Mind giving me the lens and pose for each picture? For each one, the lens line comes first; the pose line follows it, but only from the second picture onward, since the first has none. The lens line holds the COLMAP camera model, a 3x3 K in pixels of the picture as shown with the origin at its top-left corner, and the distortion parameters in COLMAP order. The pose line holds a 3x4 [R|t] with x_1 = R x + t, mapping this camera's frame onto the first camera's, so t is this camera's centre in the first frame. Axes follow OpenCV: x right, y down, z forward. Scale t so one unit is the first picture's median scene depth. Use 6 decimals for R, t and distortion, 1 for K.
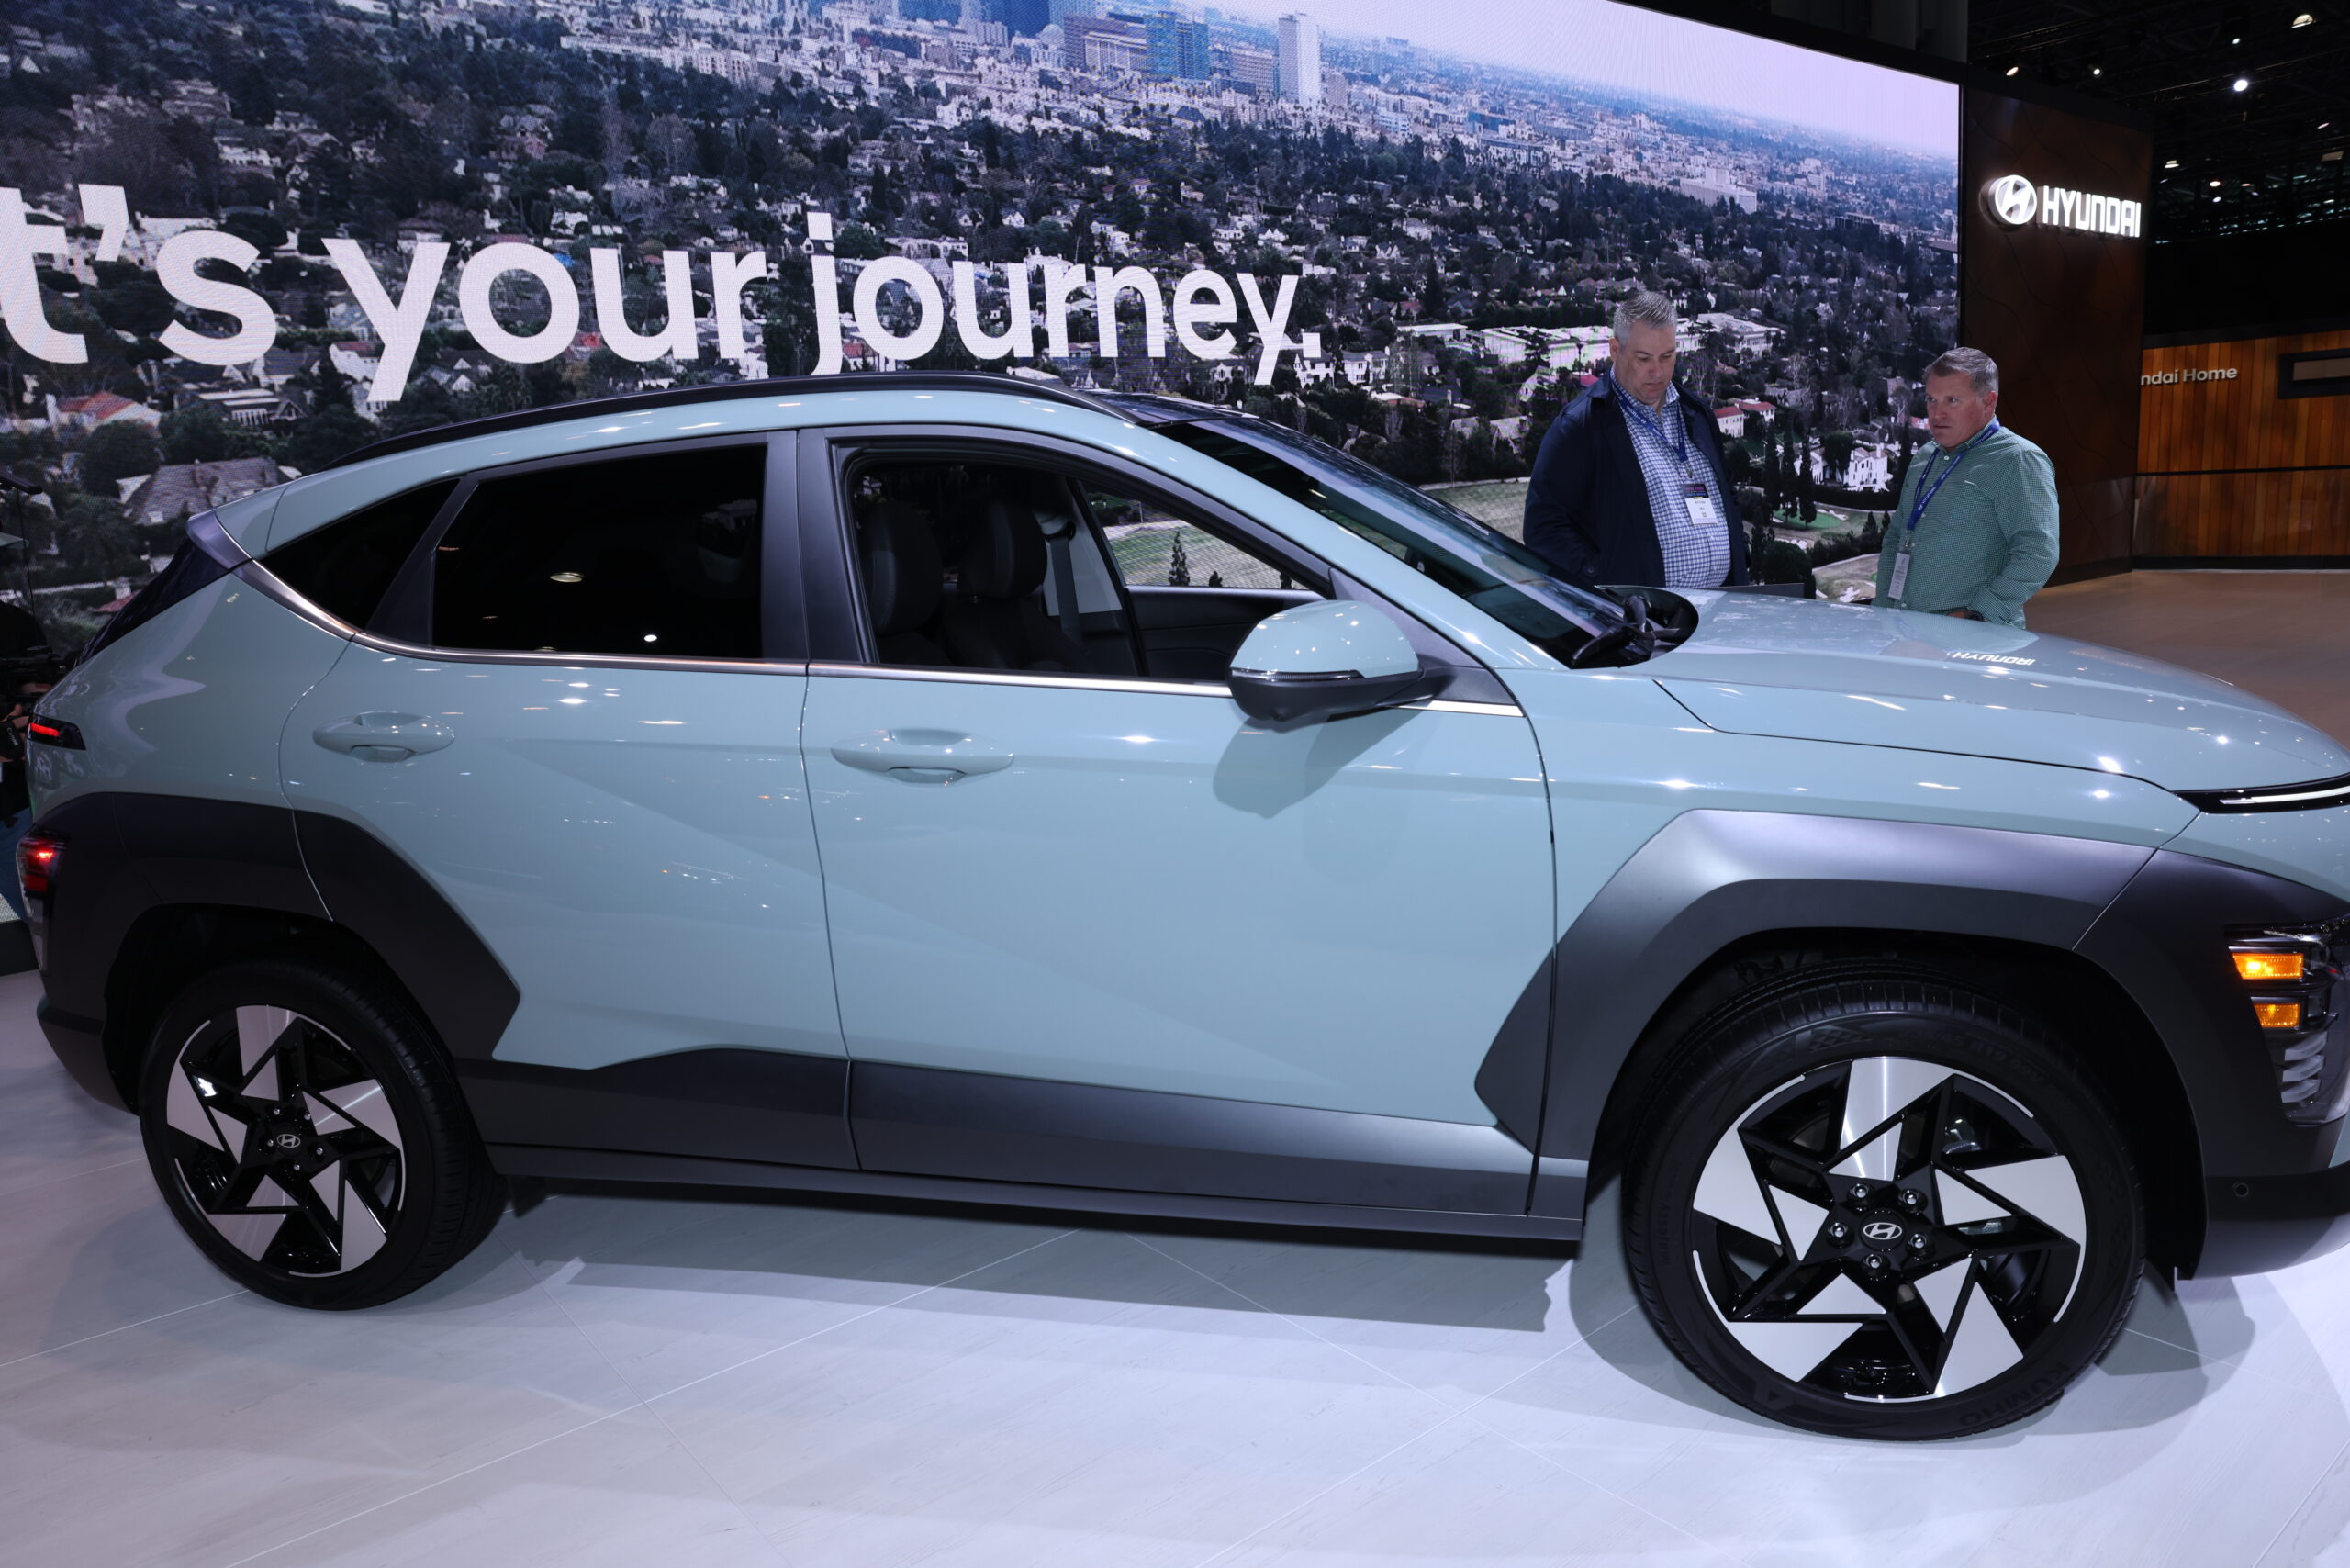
lens RADIAL K [[1596.7, 0, 1175.0], [0, 1596.7, 784.0], [0, 0, 1]] dist [-0.129514, 0.105771]
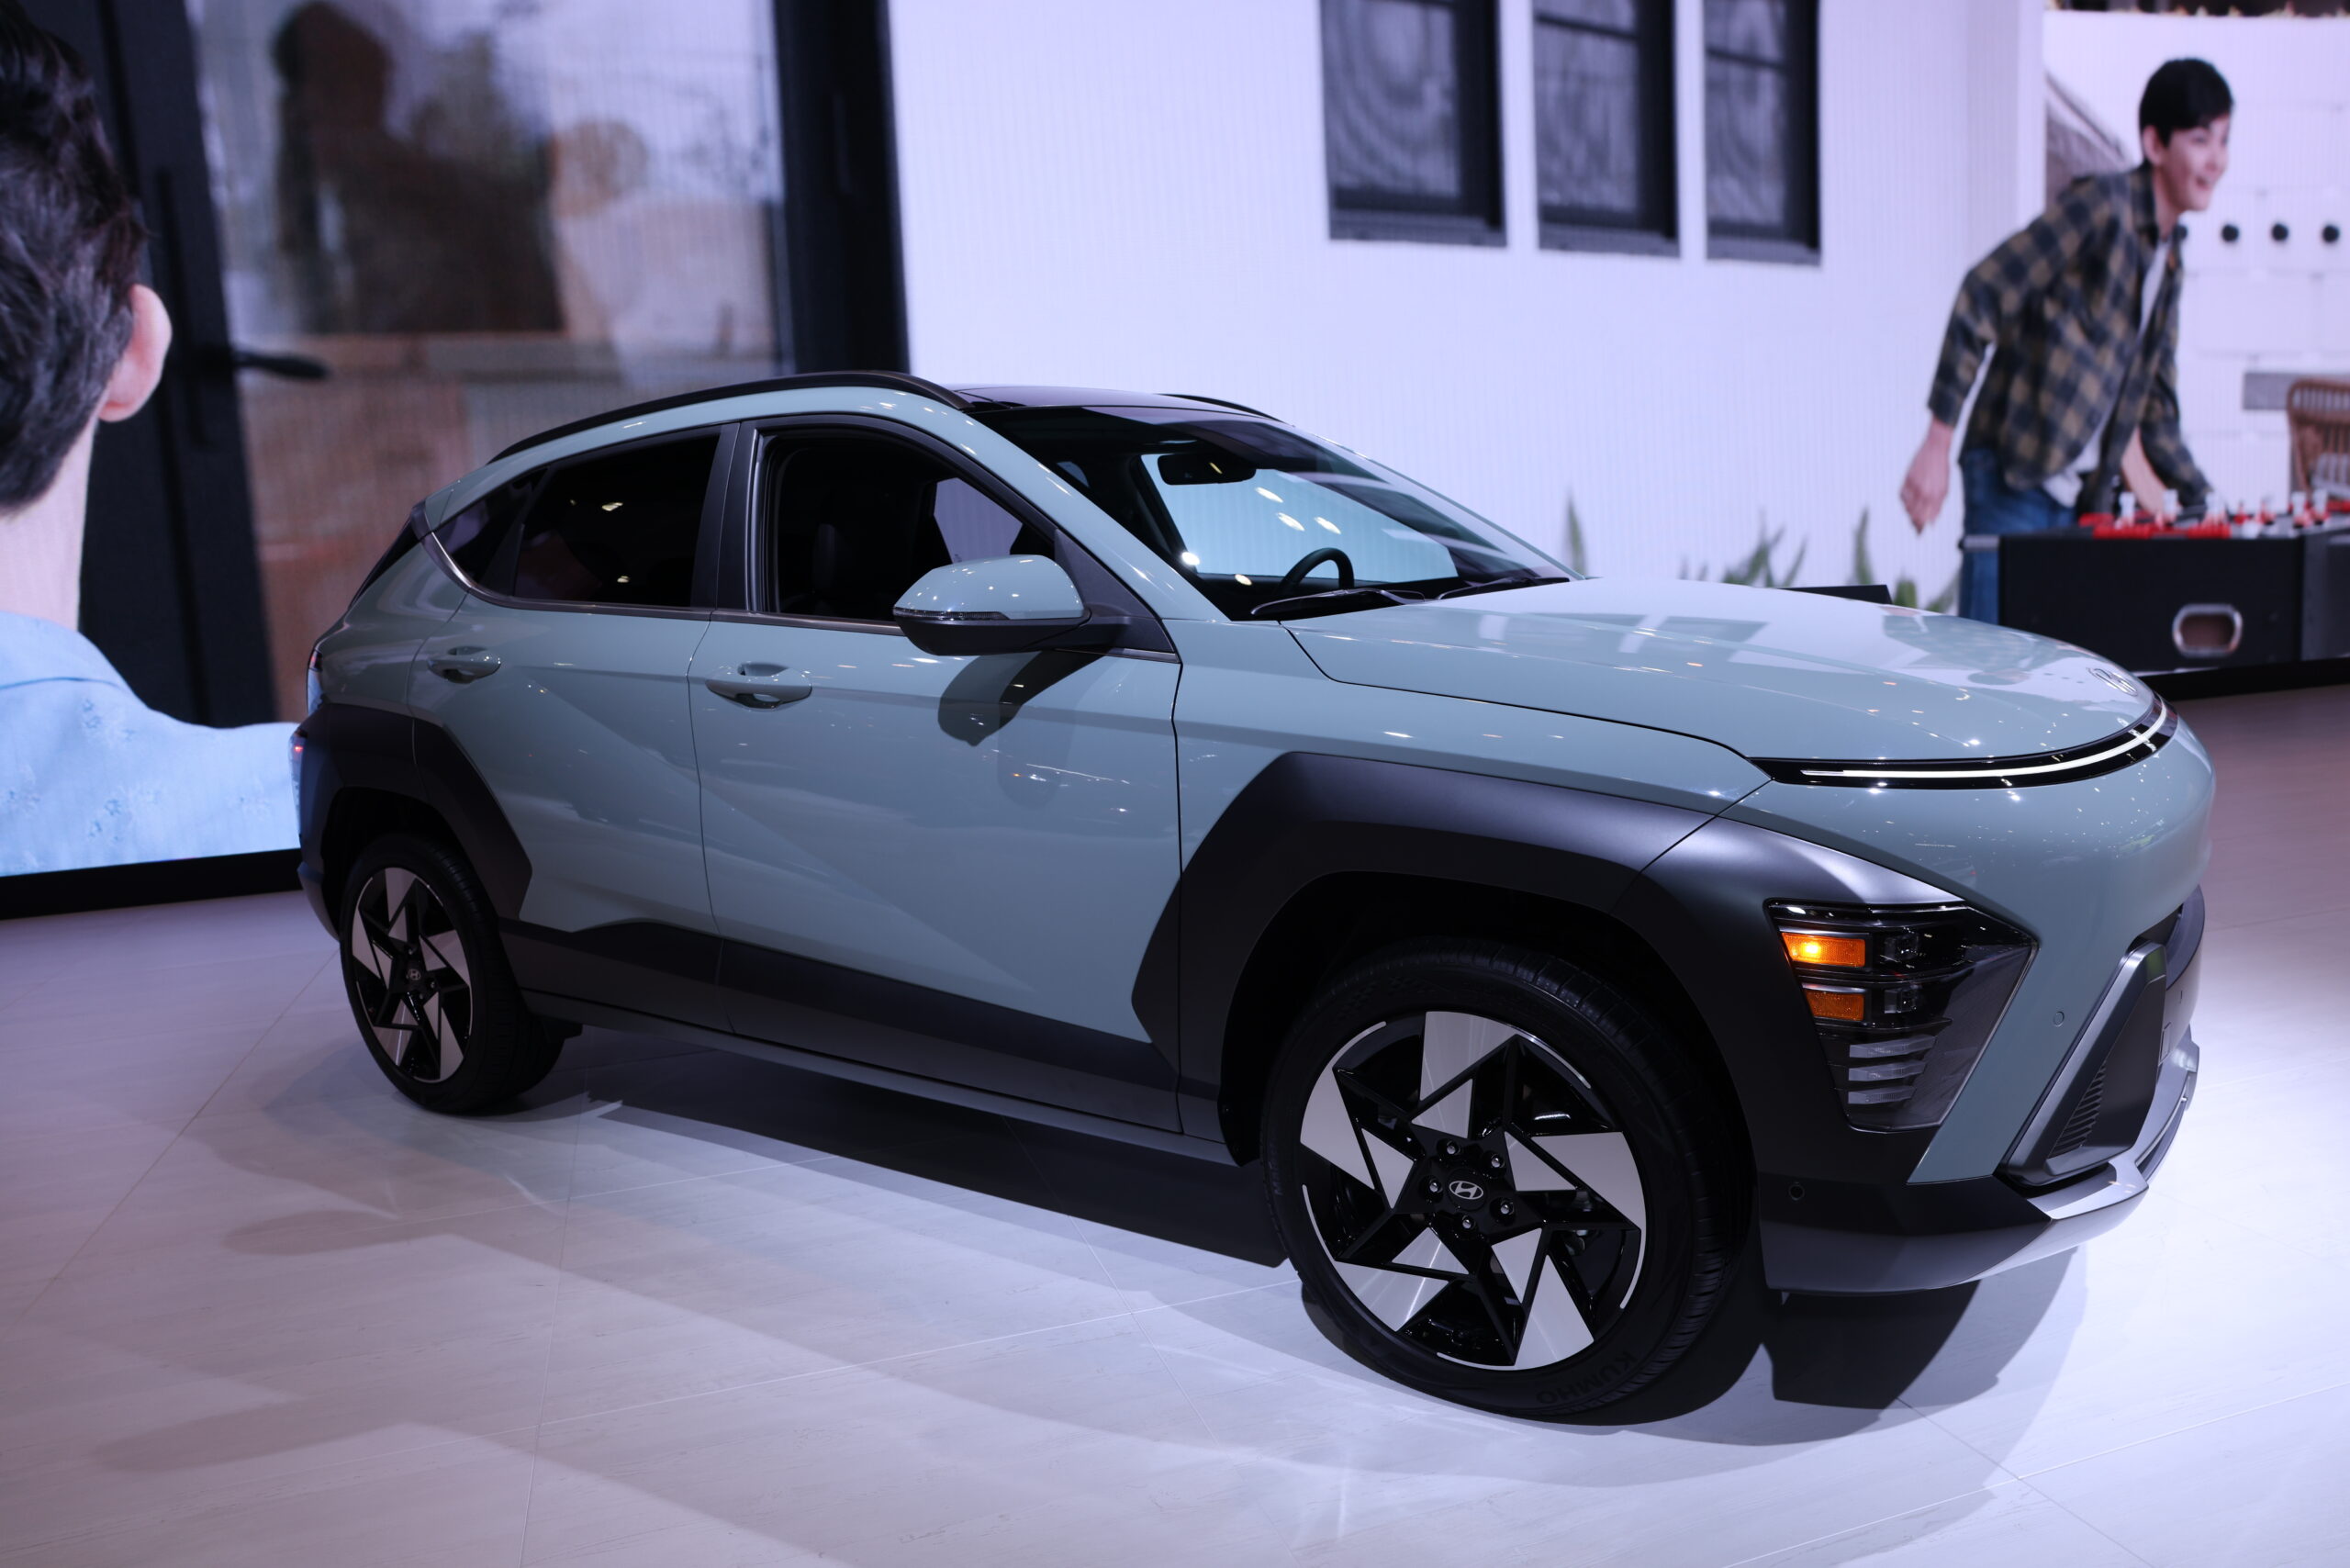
lens RADIAL K [[1596.7, 0, 1175.0], [0, 1596.7, 784.0], [0, 0, 1]] dist [-0.129514, 0.105771]
pose [[0.936032, 0.059718, -0.346810, 0.609237], [-0.065245, 0.997860, -0.004272, 0.044953], [0.345813, 0.026626, 0.937926, -0.017435]]
